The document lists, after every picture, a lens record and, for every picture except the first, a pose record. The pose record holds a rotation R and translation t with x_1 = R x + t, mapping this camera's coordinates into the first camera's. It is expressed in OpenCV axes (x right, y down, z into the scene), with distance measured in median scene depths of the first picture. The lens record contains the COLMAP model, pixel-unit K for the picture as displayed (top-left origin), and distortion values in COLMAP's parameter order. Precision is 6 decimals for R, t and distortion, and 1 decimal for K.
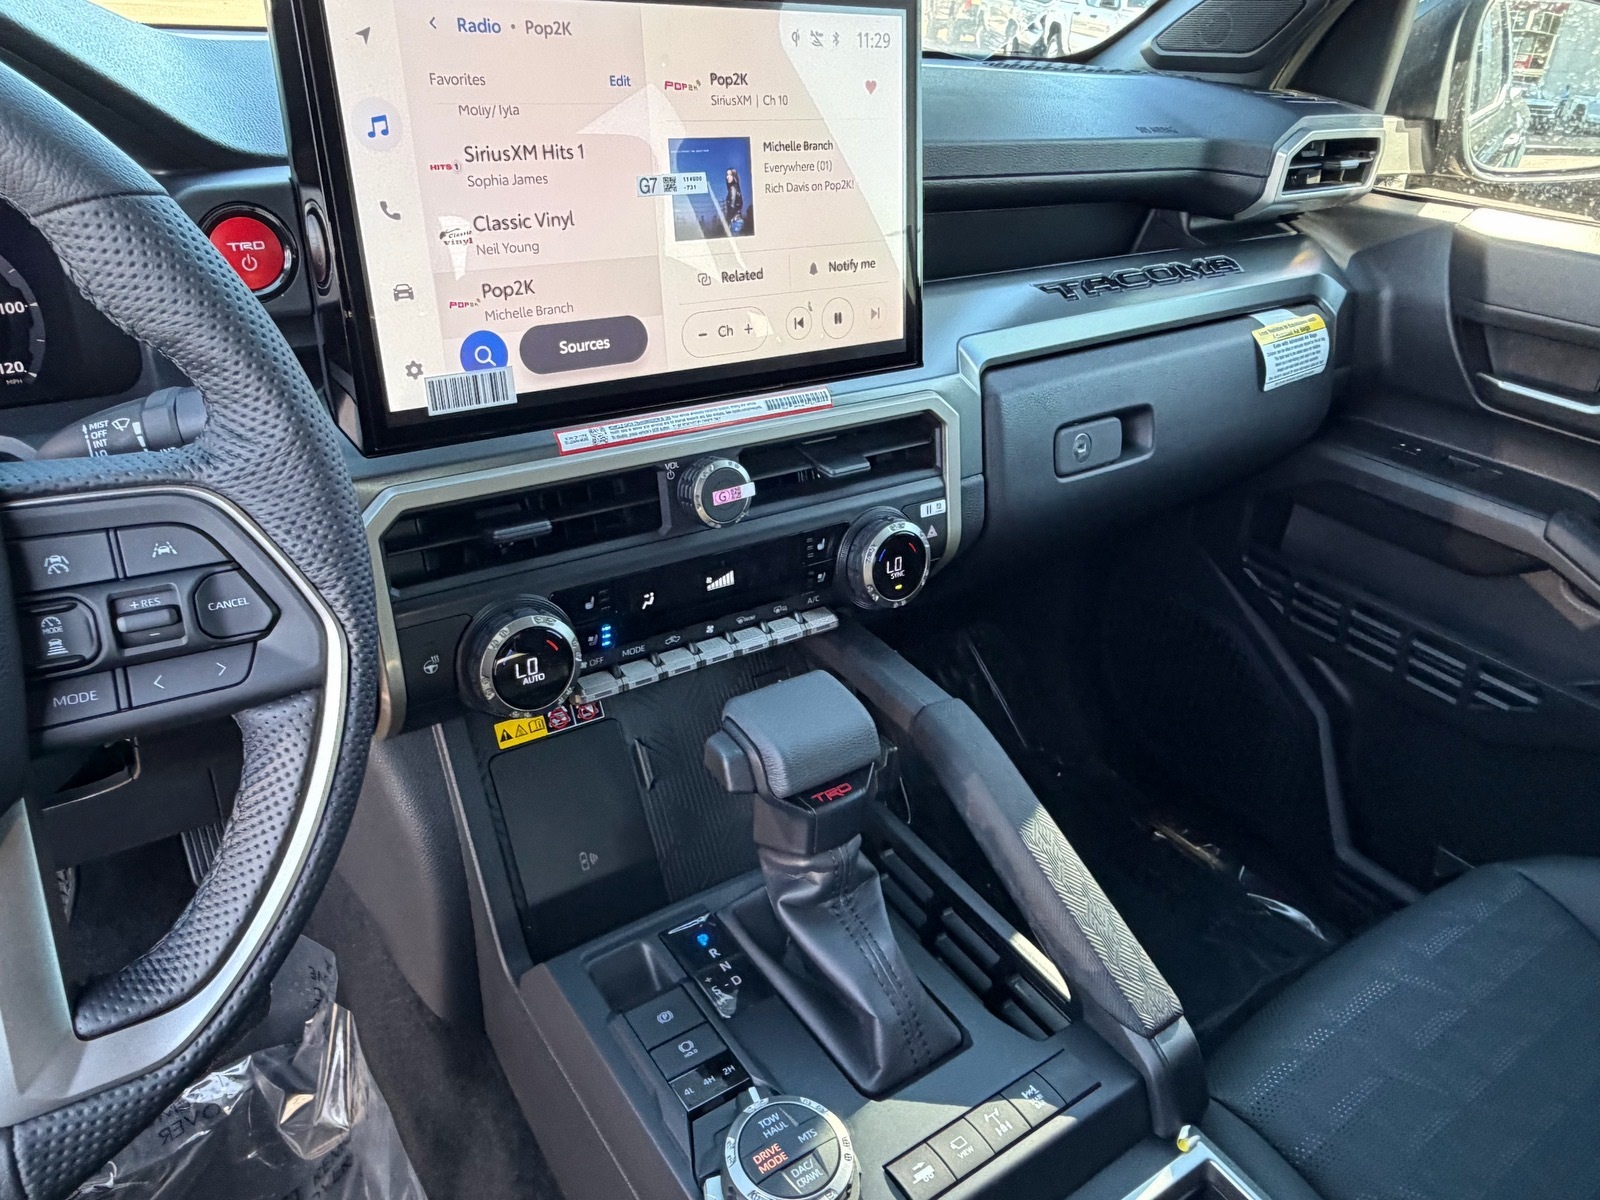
lens RADIAL K [[1109.6, 0, 758.1], [0, 1109.6, 588.0], [0, 0, 1]] dist [0.000468, 0.000409]
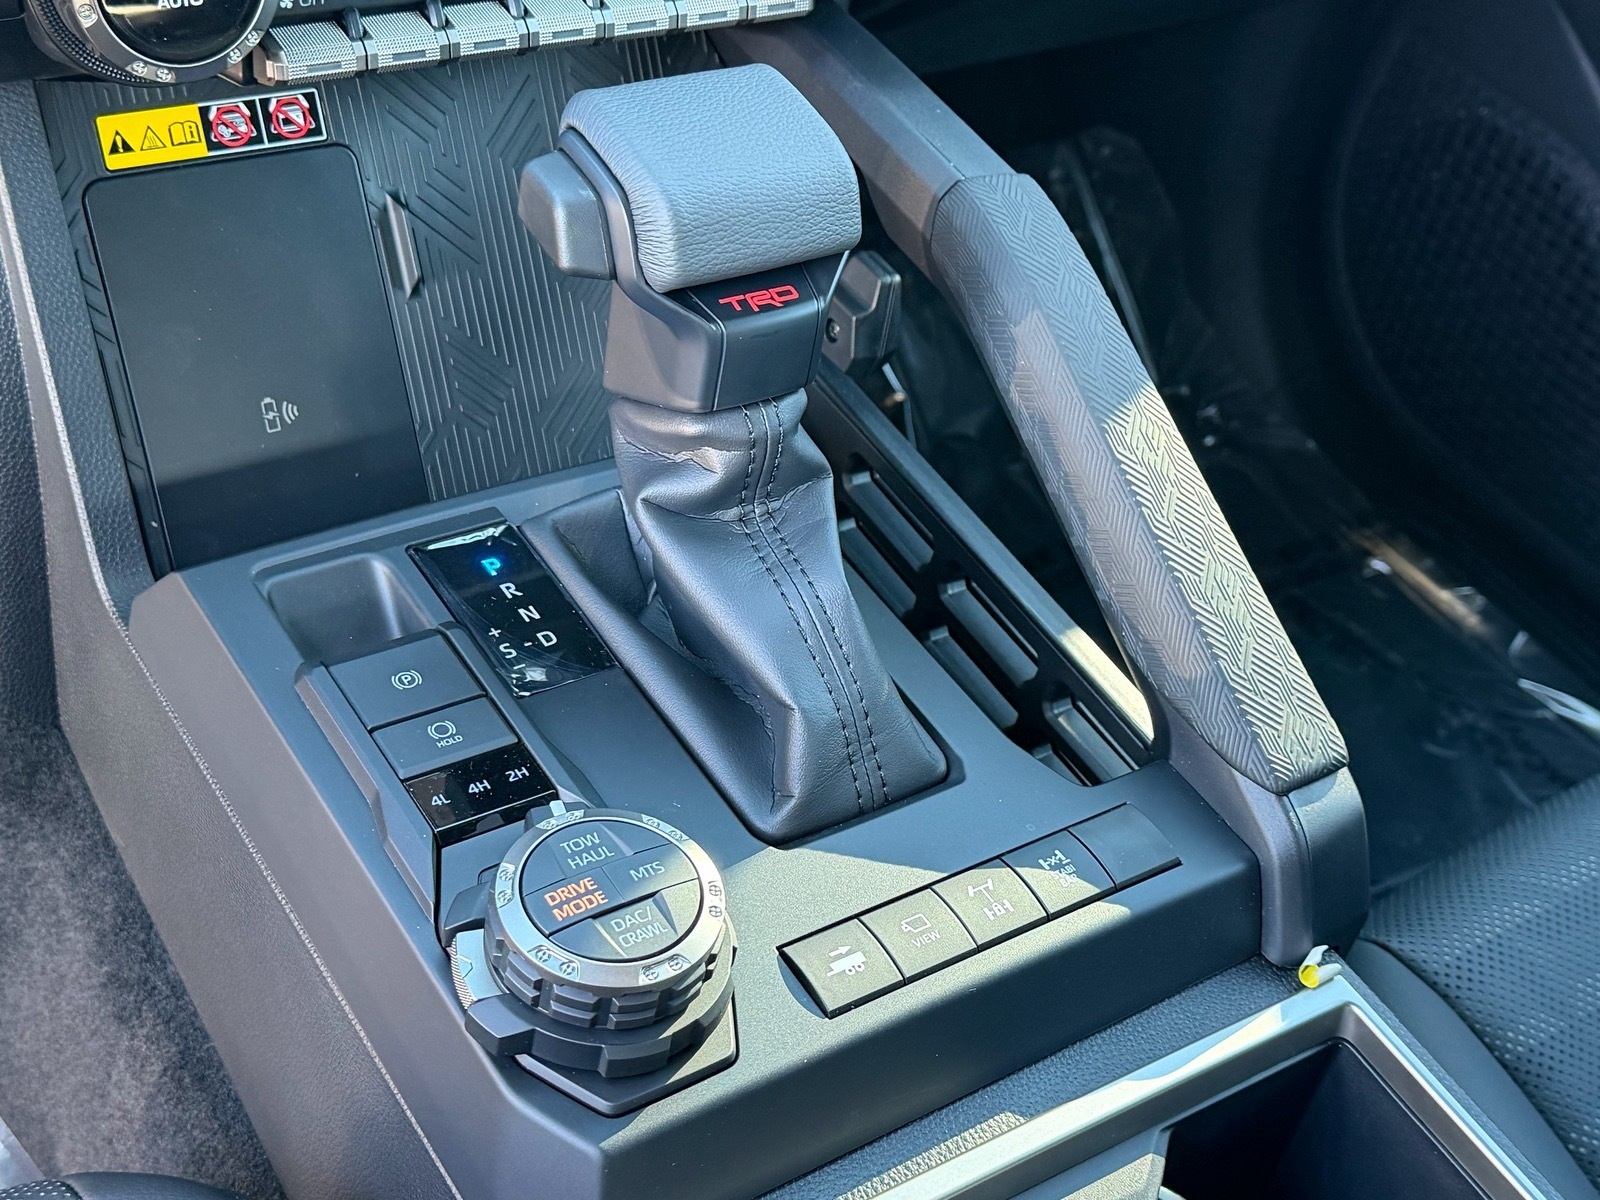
lens RADIAL K [[2197.3, 0, 815.4], [0, 2197.3, 606.0], [0, 0, 1]] dist [0.117116, 0.000000]
pose [[0.992098, 0.093892, 0.083221, 0.019835], [-0.110051, 0.969760, 0.217839, 0.095439], [-0.060251, -0.225276, 0.972430, -0.041131]]
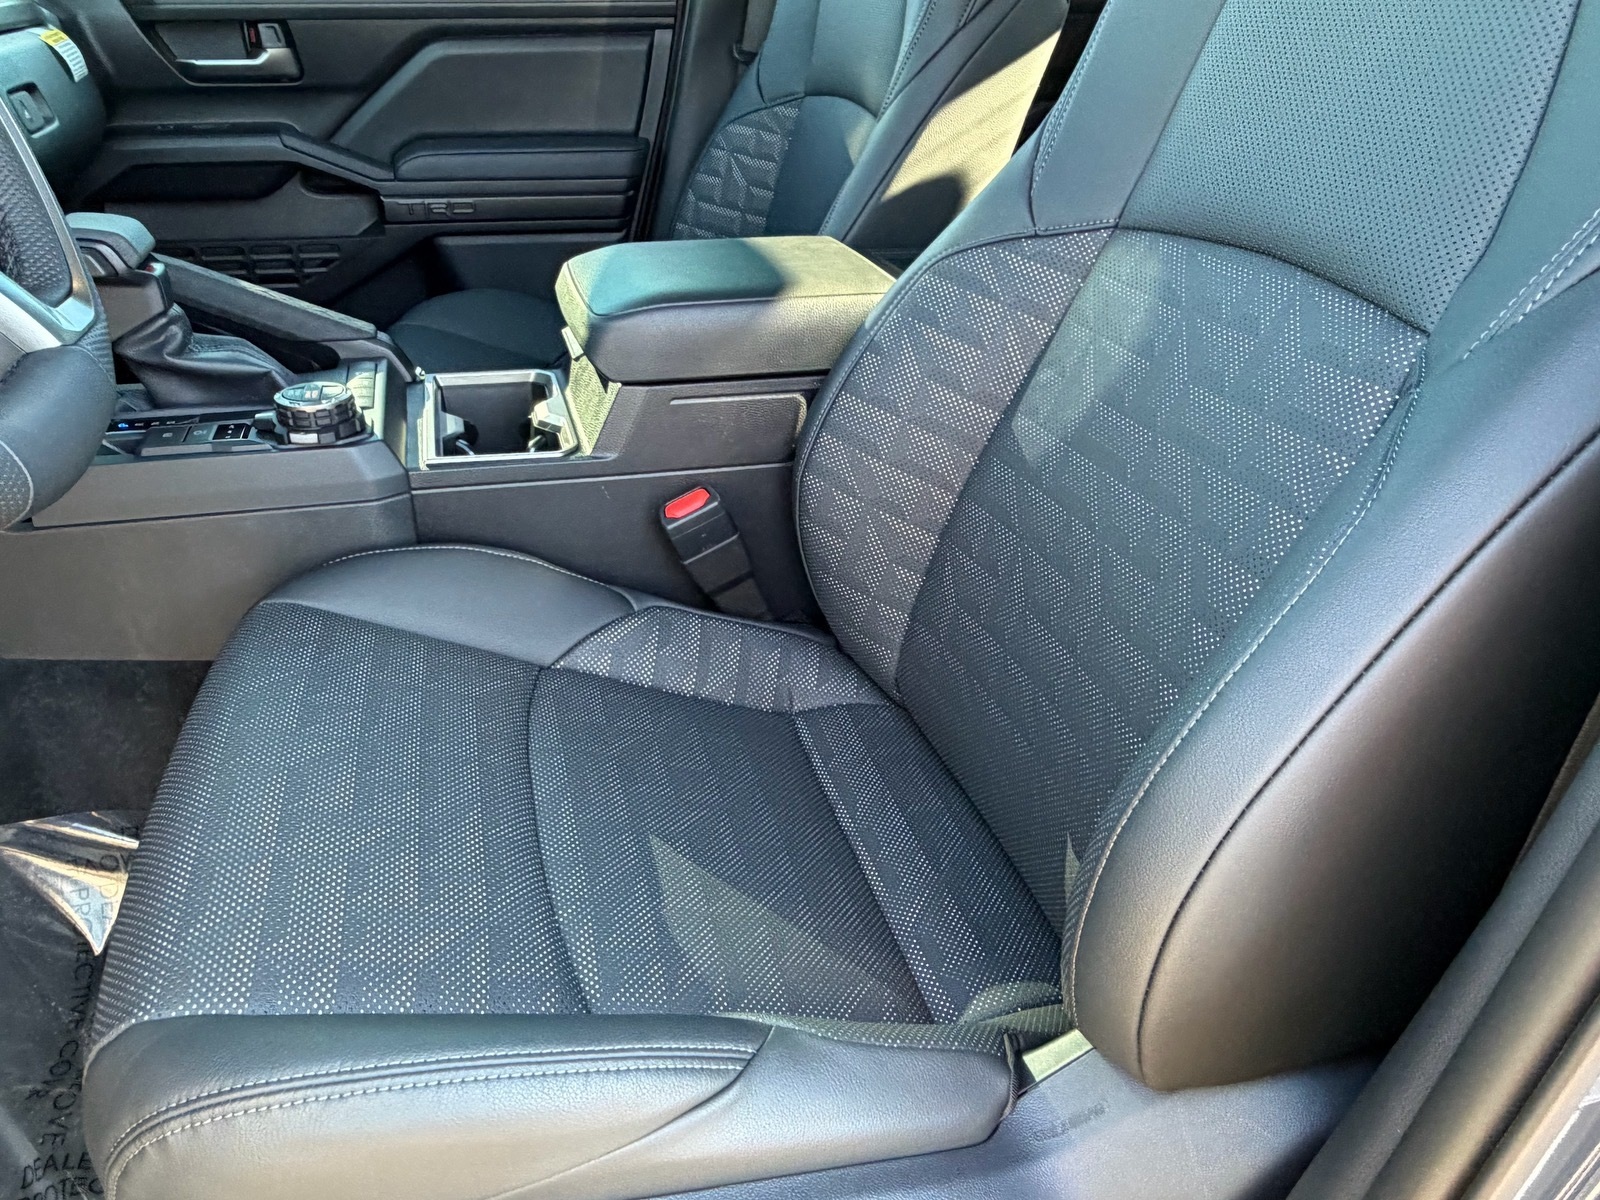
lens RADIAL K [[1109.6, 0, 785.3], [0, 1109.6, 602.4], [0, 0, 1]] dist [0.000468, 0.000409]
pose [[0.303176, -0.513386, 0.802819, -1.104469], [0.456539, 0.817744, 0.350523, 0.417542], [-0.836455, 0.260248, 0.482301, -0.324186]]
